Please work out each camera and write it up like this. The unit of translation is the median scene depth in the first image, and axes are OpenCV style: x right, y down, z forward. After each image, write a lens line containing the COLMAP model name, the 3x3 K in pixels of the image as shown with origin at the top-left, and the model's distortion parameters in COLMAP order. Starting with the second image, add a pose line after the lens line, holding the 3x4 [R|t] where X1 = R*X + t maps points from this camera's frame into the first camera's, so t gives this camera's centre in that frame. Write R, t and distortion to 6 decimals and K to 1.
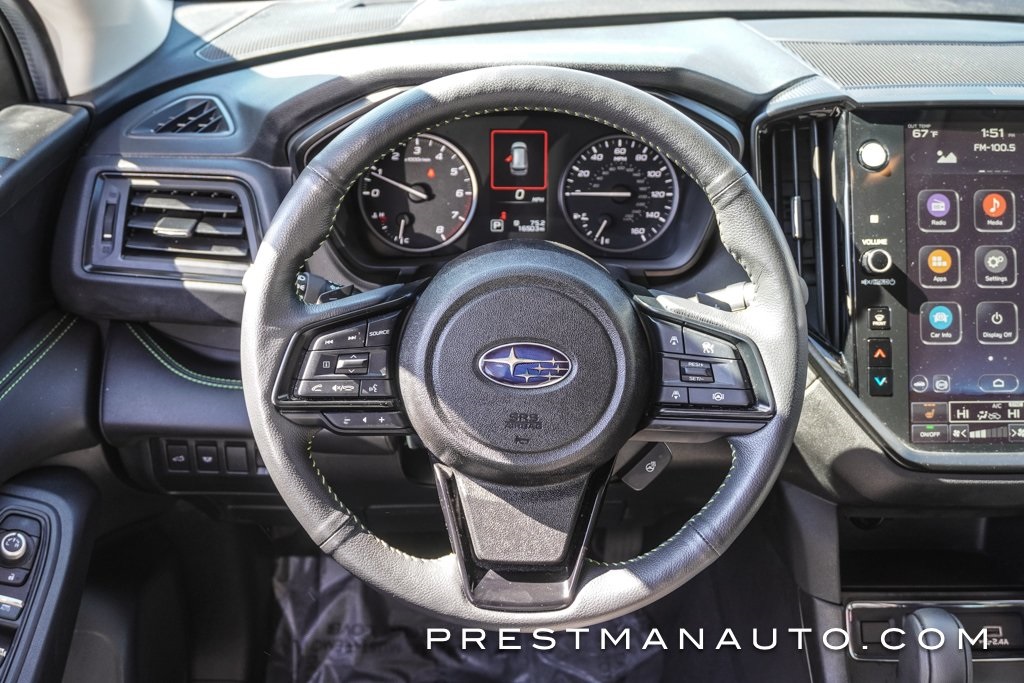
lens RADIAL K [[1138.1, 0, 512.0], [0, 1138.1, 341.5], [0, 0, 1]] dist [-0.006262, 0.022180]
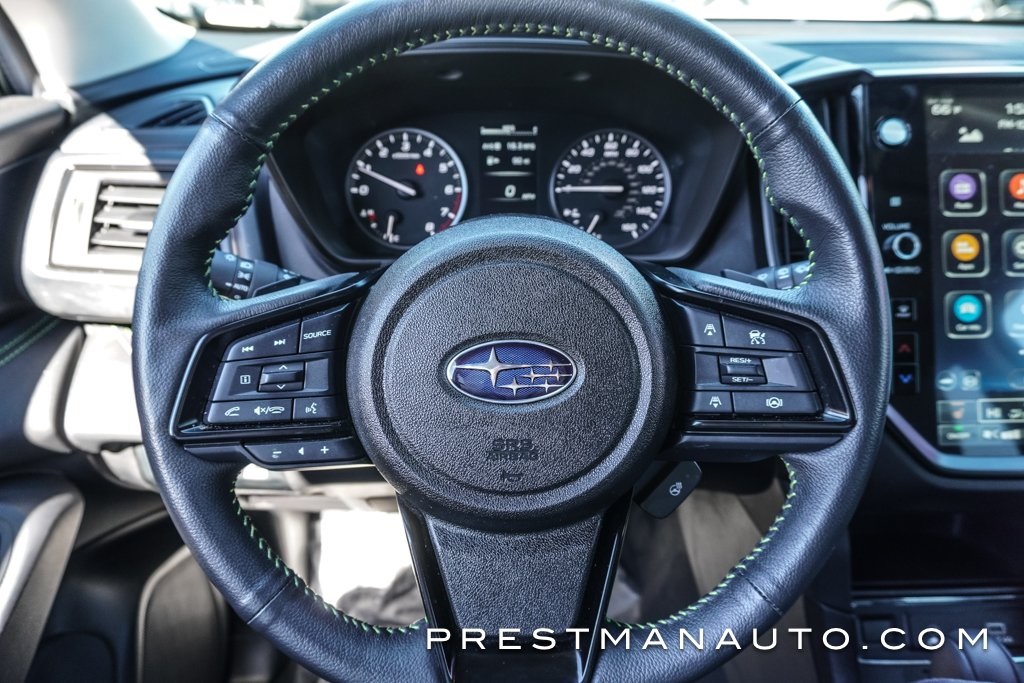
lens RADIAL K [[693.2, 0, 512.0], [0, 693.2, 341.5], [0, 0, 1]] dist [-0.045622, 0.046060]
pose [[0.999977, -0.006838, -0.000452, 0.008992], [0.006833, 0.999933, -0.009291, 0.008443], [0.000516, 0.009288, 0.999957, 0.445487]]
